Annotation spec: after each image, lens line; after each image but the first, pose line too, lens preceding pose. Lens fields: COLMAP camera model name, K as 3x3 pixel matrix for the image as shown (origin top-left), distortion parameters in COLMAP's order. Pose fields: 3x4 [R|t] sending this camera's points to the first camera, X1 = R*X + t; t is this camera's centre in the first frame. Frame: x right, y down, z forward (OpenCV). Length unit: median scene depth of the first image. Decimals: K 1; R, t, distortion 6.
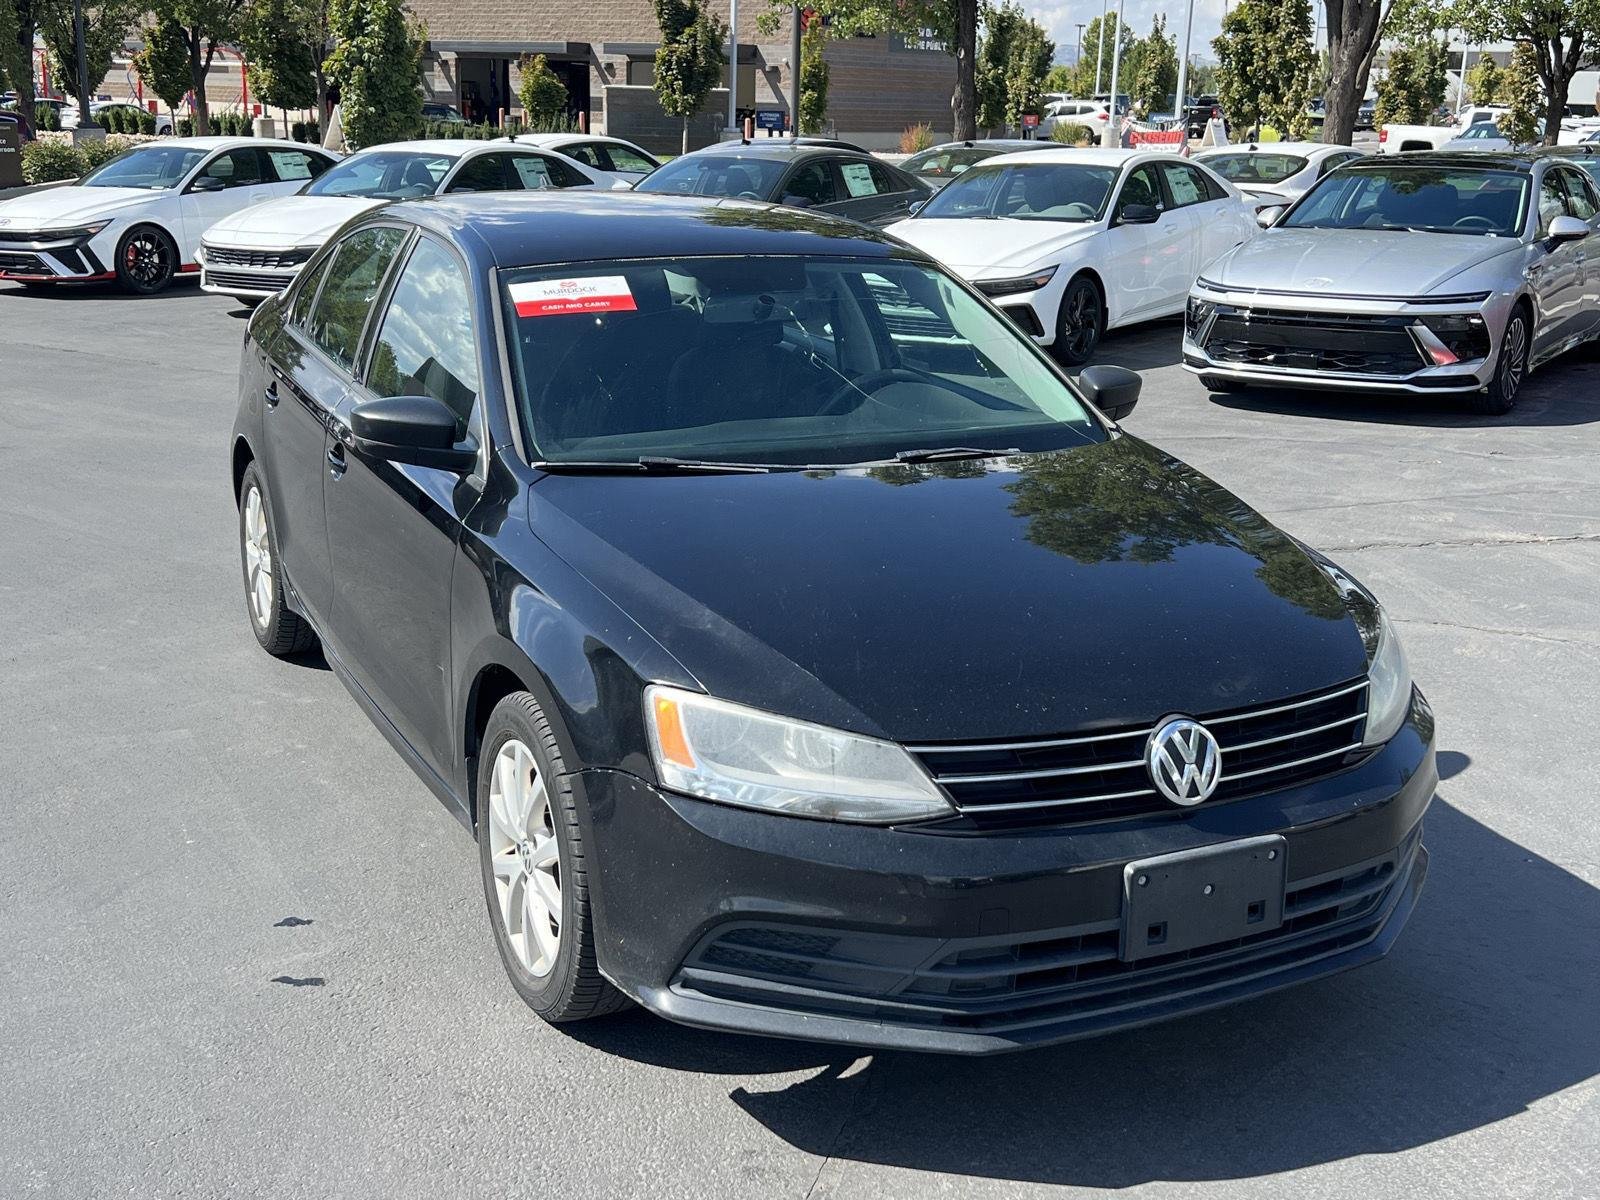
lens RADIAL K [[1796.7, 0, 813.2], [0, 1796.7, 593.4], [0, 0, 1]] dist [0.021441, 0.000000]
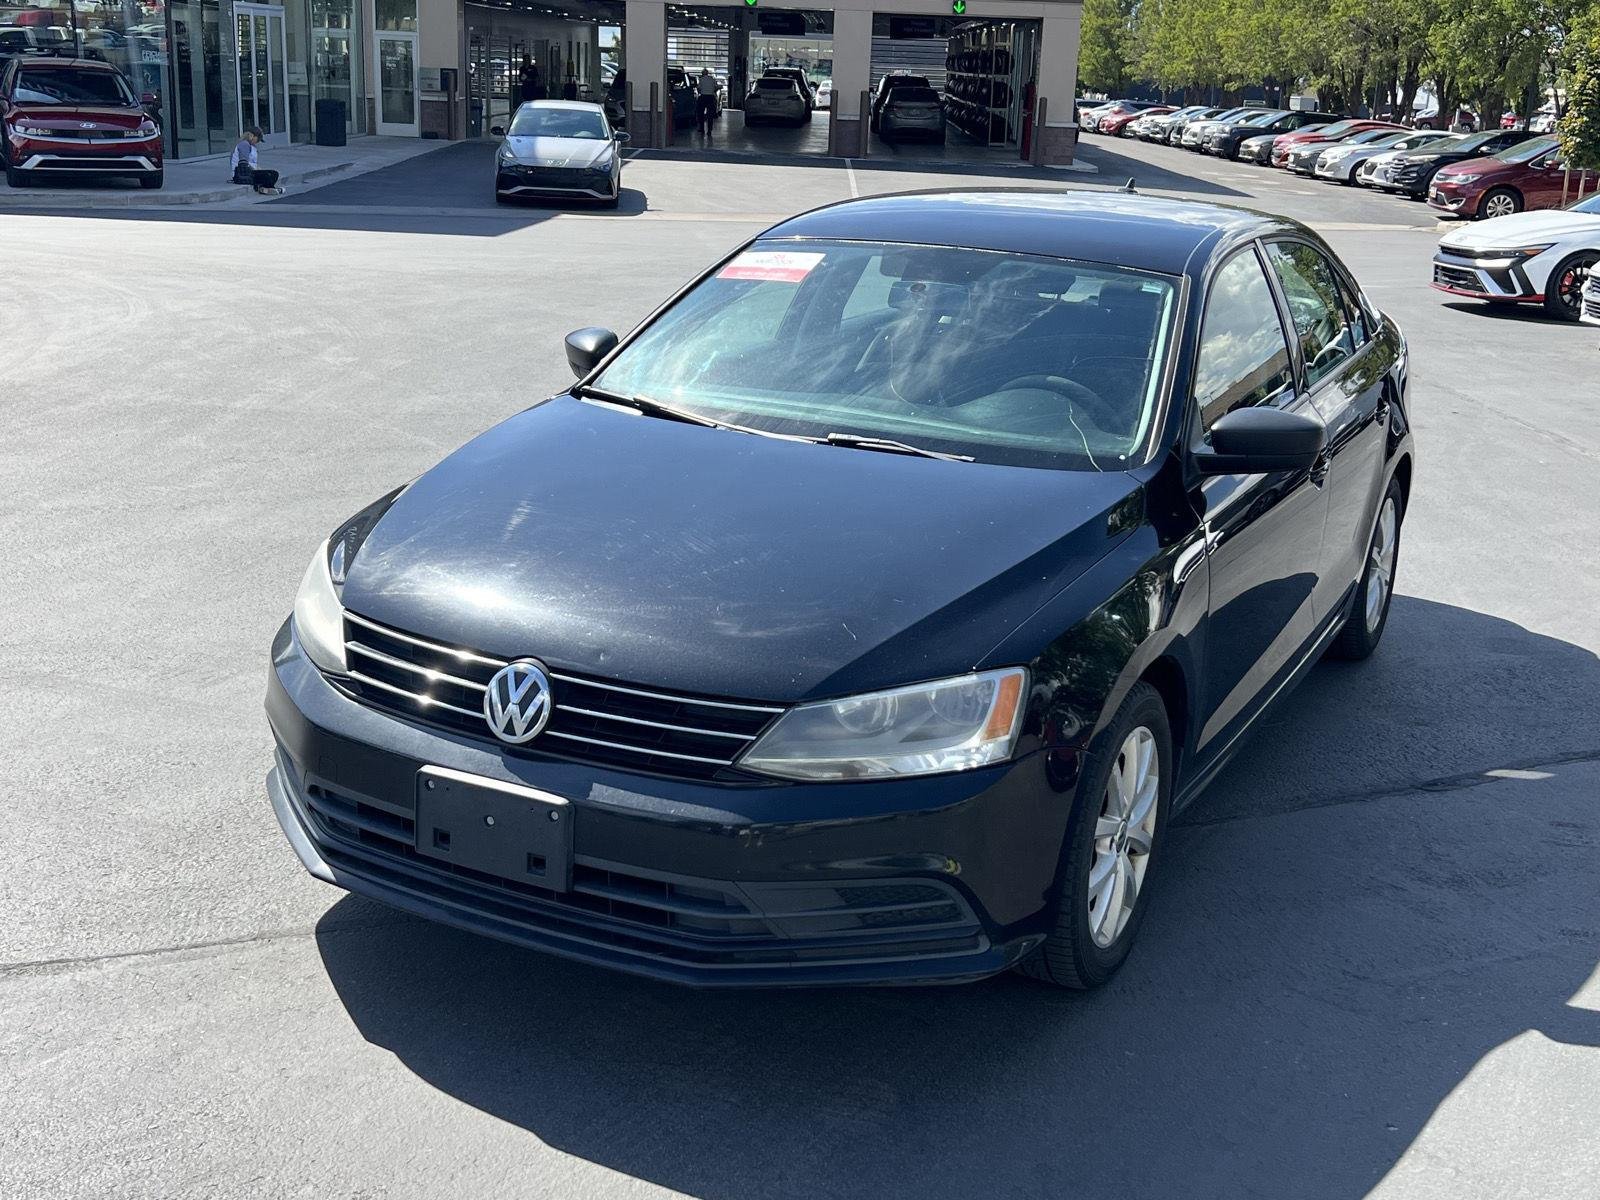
lens RADIAL K [[1796.7, 0, 805.8], [0, 1796.7, 591.5], [0, 0, 1]] dist [0.021441, 0.000000]
pose [[0.598714, 0.222018, -0.769578, 0.800657], [-0.235943, 0.967069, 0.095435, -0.079841], [0.765423, 0.124438, 0.631381, 0.325963]]
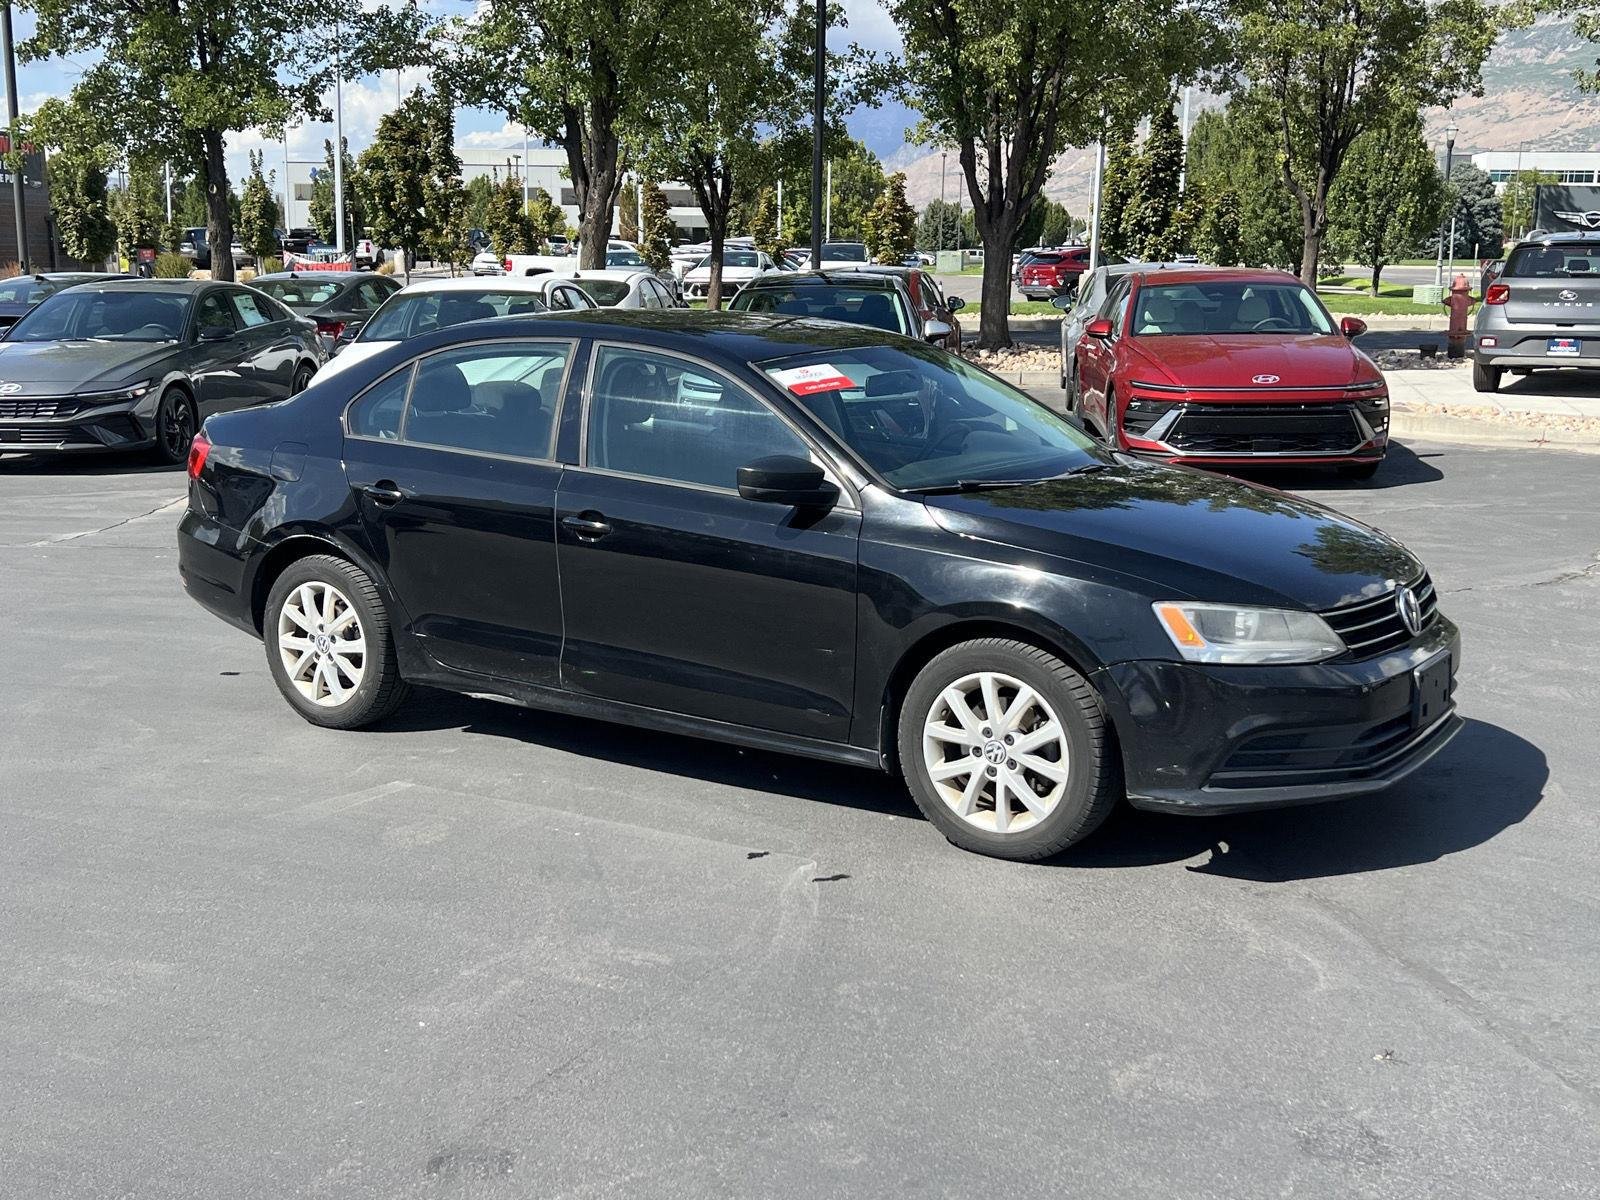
lens RADIAL K [[1796.7, 0, 797.4], [0, 1796.7, 598.6], [0, 0, 1]] dist [0.021441, 0.000000]
pose [[0.876793, -0.105390, 0.469176, -0.795996], [0.136444, 0.990112, -0.032578, 0.041149], [-0.461103, 0.092581, 0.882504, -0.171362]]
